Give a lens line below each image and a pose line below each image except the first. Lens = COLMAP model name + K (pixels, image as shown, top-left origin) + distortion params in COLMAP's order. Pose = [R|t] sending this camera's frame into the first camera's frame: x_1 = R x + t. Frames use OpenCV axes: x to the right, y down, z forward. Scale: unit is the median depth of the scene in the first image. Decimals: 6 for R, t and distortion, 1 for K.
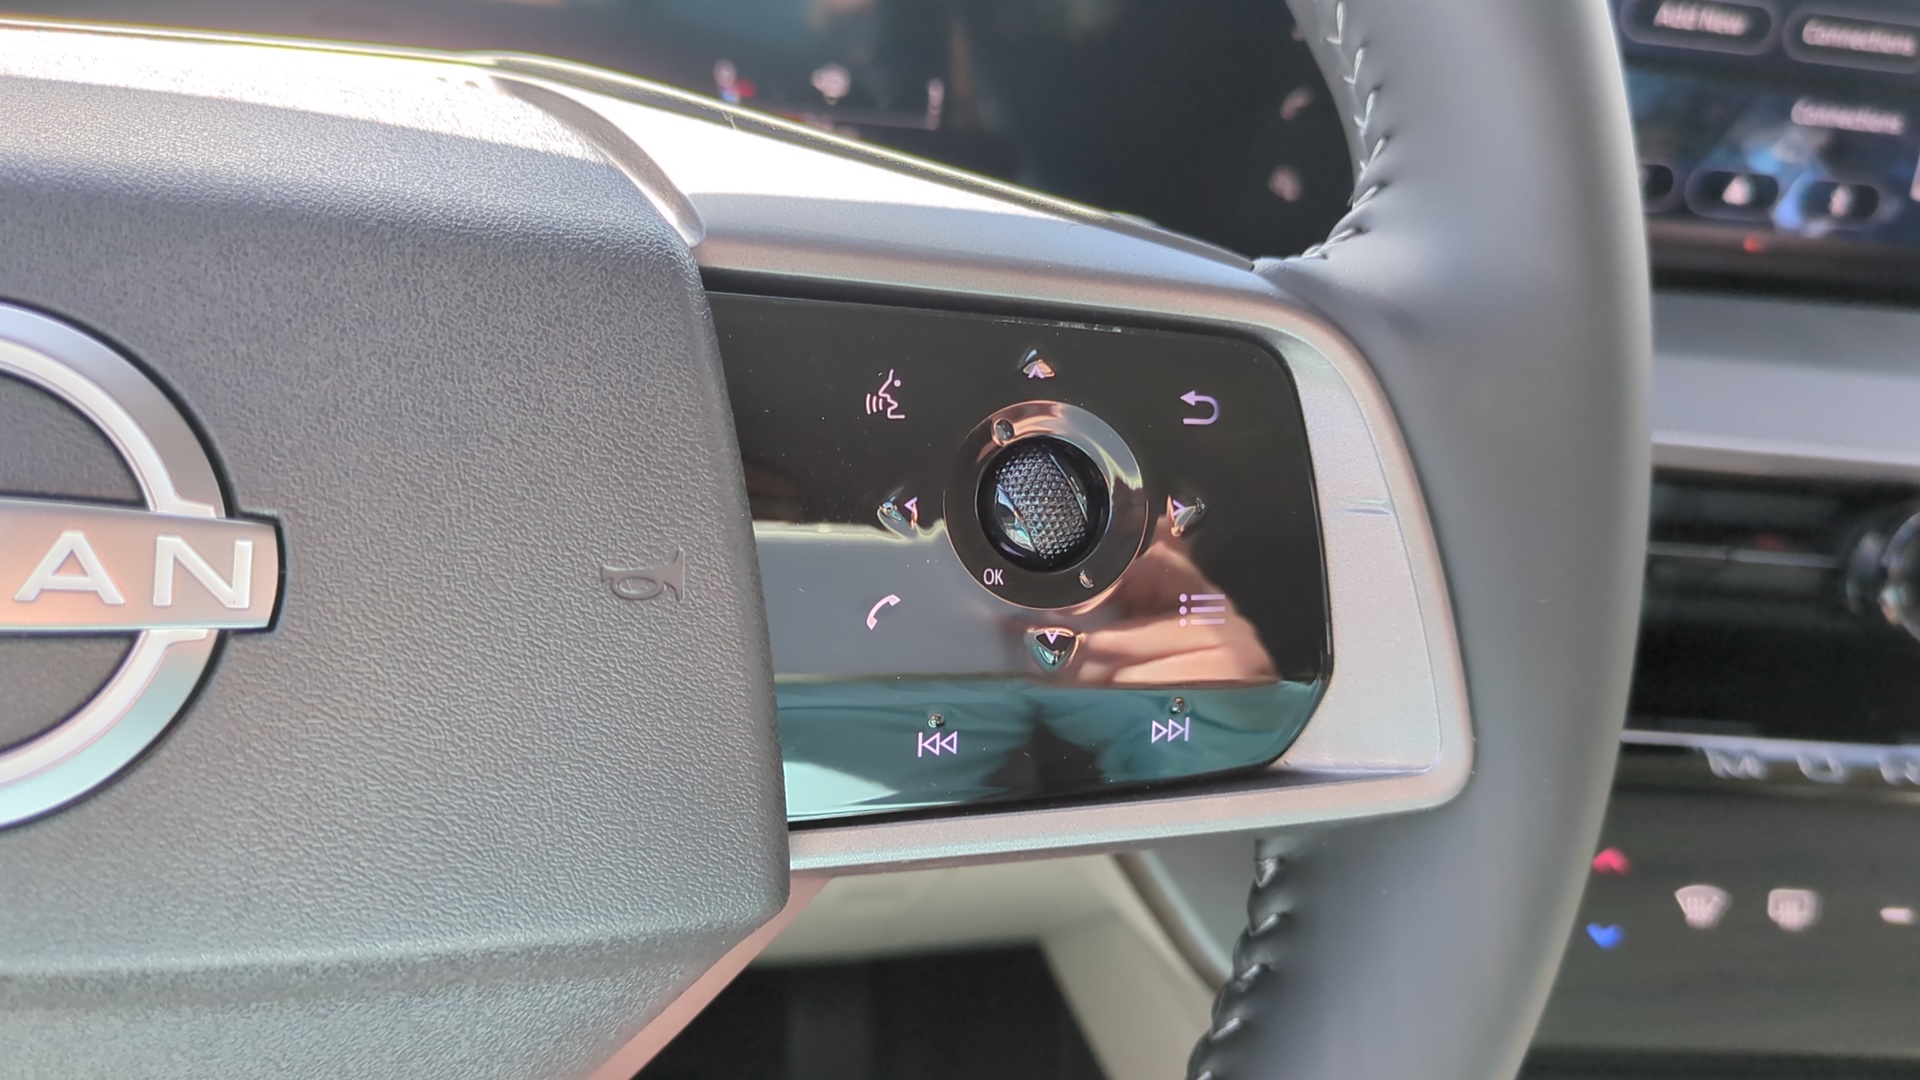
lens RADIAL K [[1643.9, 0, 963.7], [0, 1643.9, 535.4], [0, 0, 1]] dist [0.012655, -0.015271]
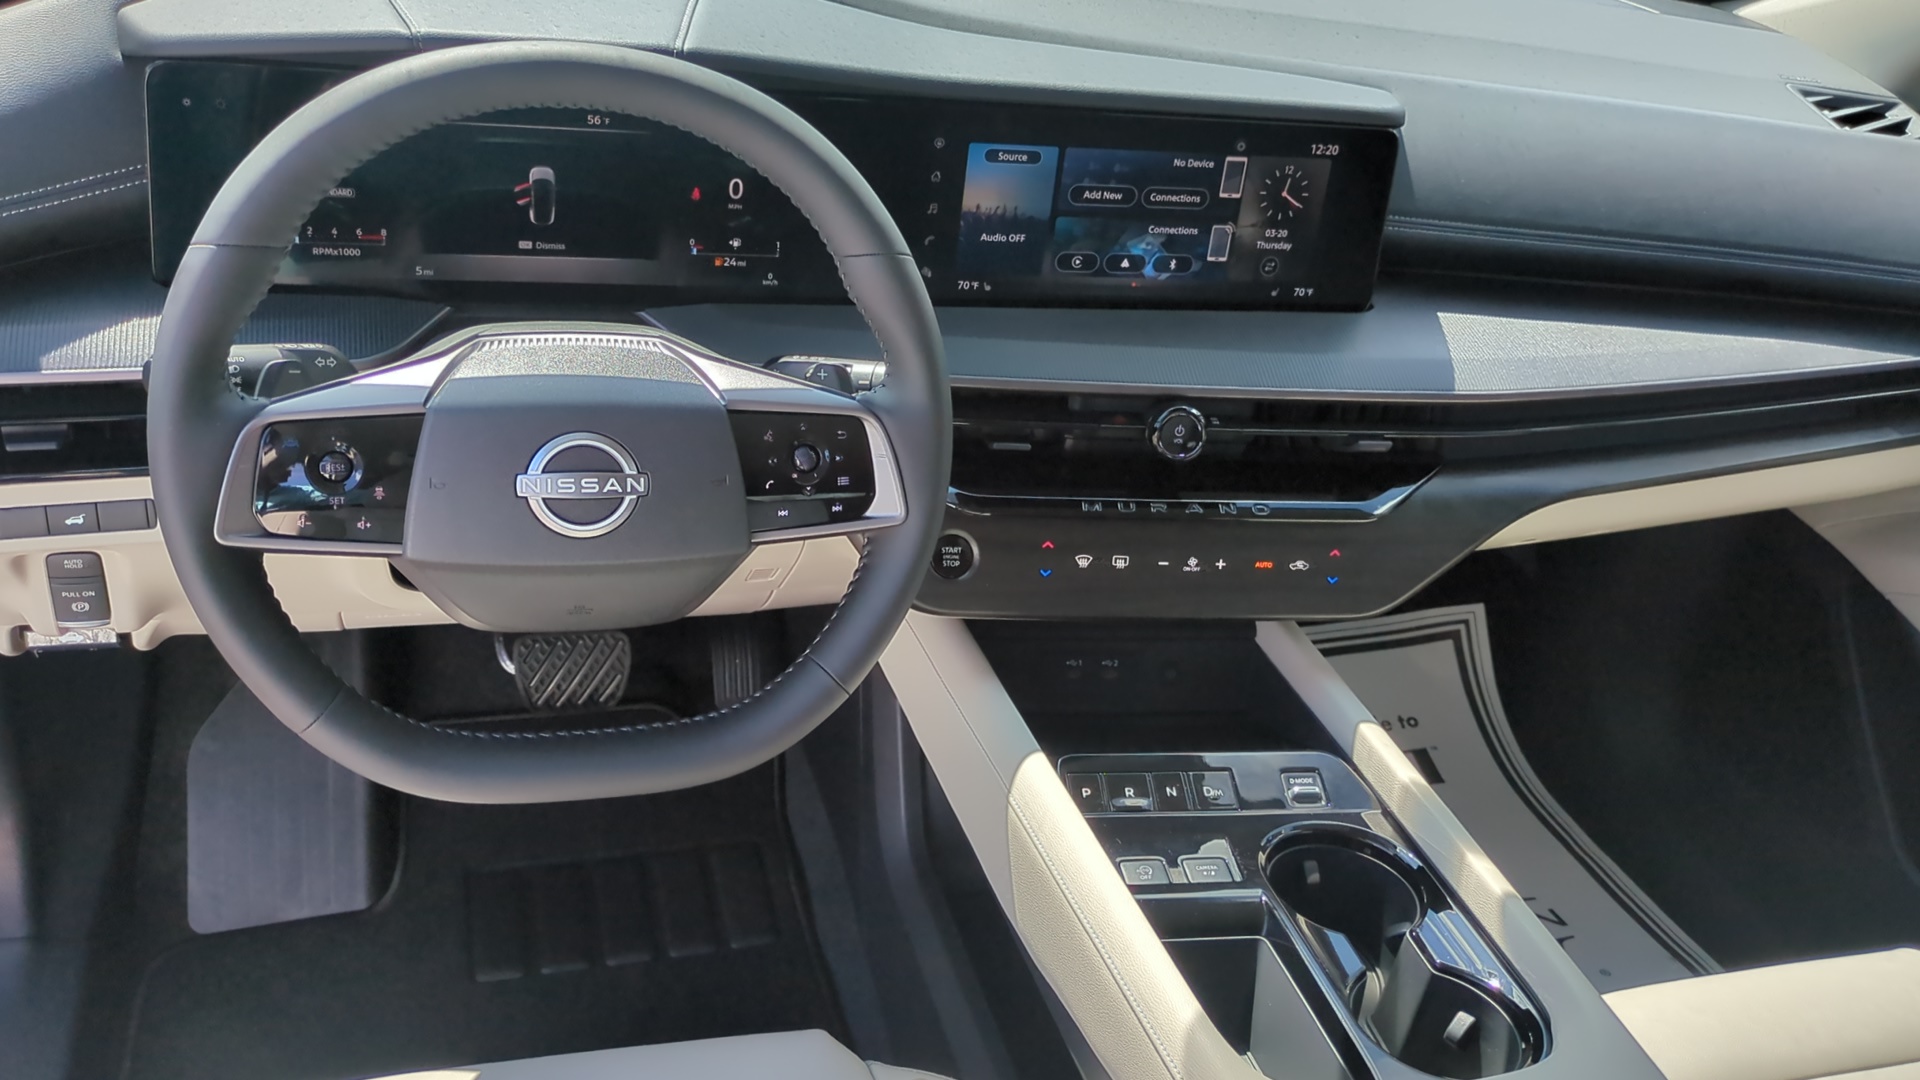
lens RADIAL K [[1643.9, 0, 974.2], [0, 1643.9, 548.3], [0, 0, 1]] dist [0.012655, -0.015271]
pose [[0.996054, -0.028559, 0.084023, 0.117122], [0.014443, 0.986348, 0.164038, -0.478047], [-0.087561, -0.162177, 0.982869, -3.265832]]
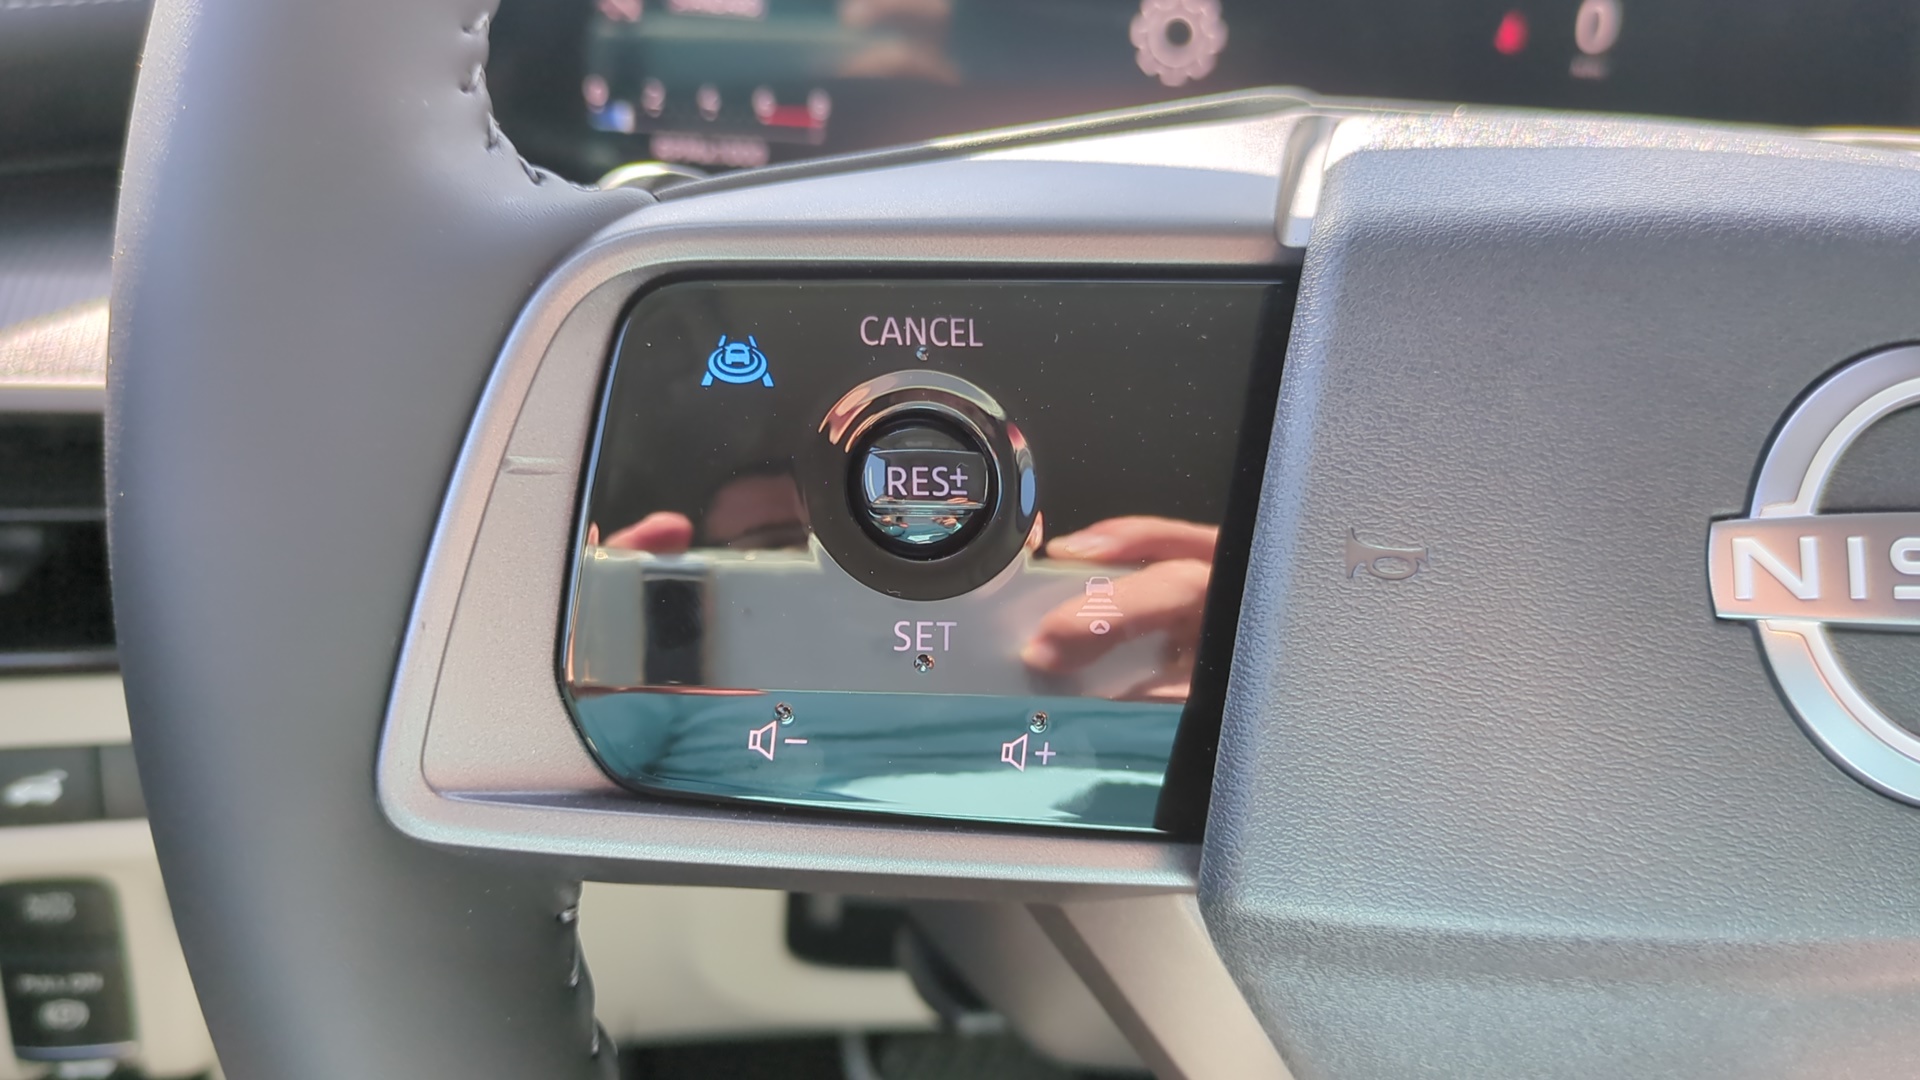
lens RADIAL K [[1643.9, 0, 959.6], [0, 1643.9, 531.0], [0, 0, 1]] dist [0.012655, -0.015271]
pose [[0.999351, -0.030191, -0.019638, -1.024899], [0.029259, 0.998507, -0.046123, 0.015690], [0.021001, 0.045518, 0.998743, -0.124940]]
